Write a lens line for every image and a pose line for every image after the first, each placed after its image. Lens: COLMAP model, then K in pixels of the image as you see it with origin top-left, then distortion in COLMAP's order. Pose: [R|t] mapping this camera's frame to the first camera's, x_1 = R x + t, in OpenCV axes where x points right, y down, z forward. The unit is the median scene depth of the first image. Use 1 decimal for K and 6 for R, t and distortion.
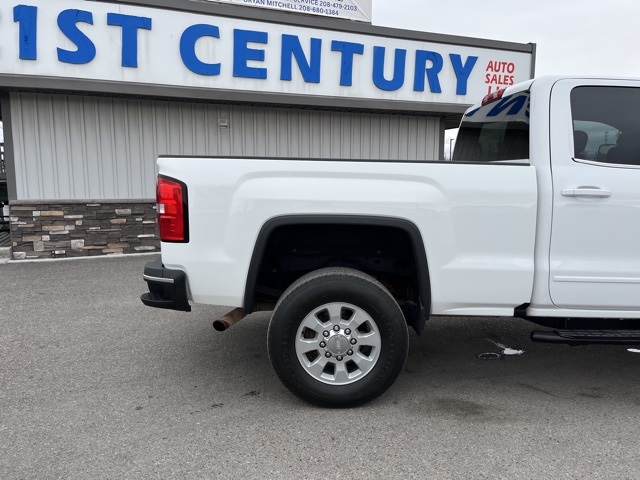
lens RADIAL K [[482.4, 0, 316.6], [0, 482.4, 241.0], [0, 0, 1]] dist [0.071865, -0.098575]
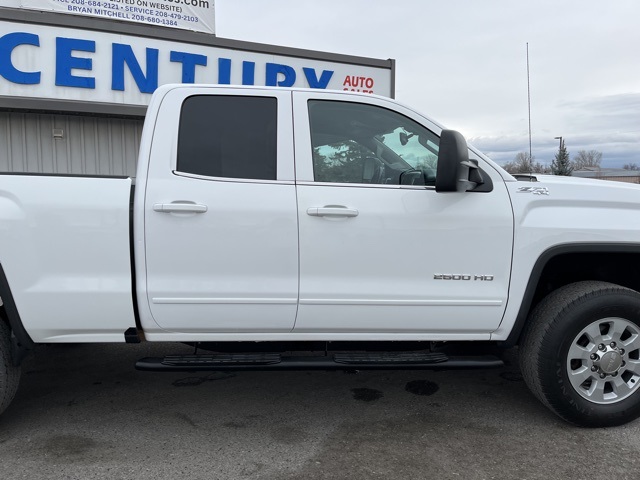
lens RADIAL K [[482.4, 0, 315.6], [0, 482.4, 235.8], [0, 0, 1]] dist [0.071865, -0.098575]
pose [[0.997969, -0.007099, 0.063311, 0.269024], [0.009472, 0.999261, -0.037265, -0.002969], [-0.063000, 0.037789, 0.997298, 0.022410]]
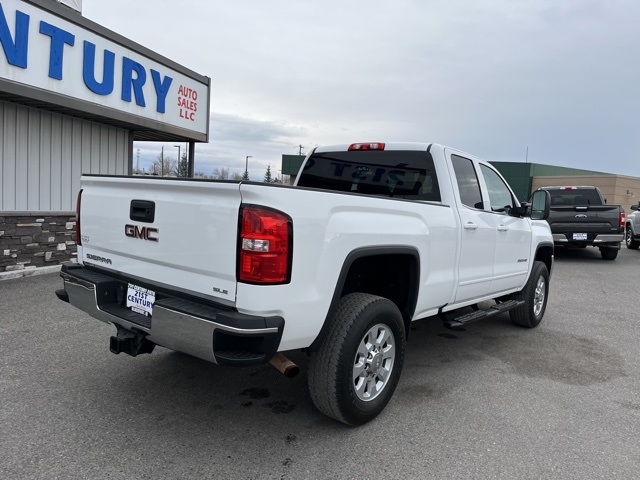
lens RADIAL K [[482.4, 0, 319.6], [0, 482.4, 246.4], [0, 0, 1]] dist [0.071865, -0.098575]
pose [[0.629827, -0.035553, 0.775921, -0.332736], [0.044213, 0.998973, 0.009885, -0.025611], [-0.775476, 0.028080, 0.630753, 0.147031]]
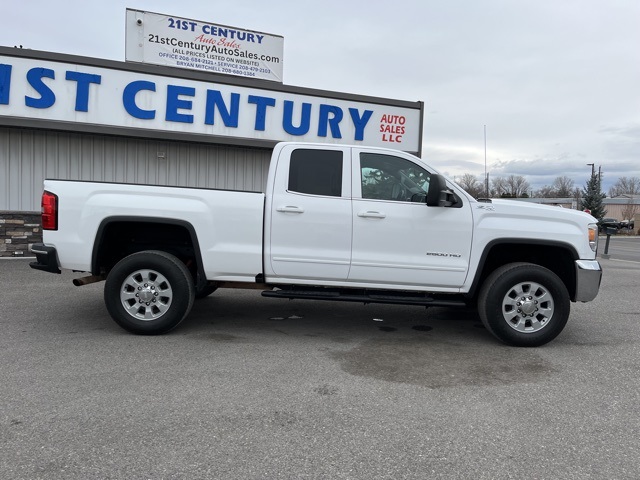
lens RADIAL K [[482.4, 0, 320.3], [0, 482.4, 235.8], [0, 0, 1]] dist [0.071865, -0.098575]
pose [[0.999355, 0.035291, 0.006712, 0.233567], [-0.034734, 0.996931, -0.070156, 0.040051], [-0.009167, 0.069878, 0.997513, -0.256985]]
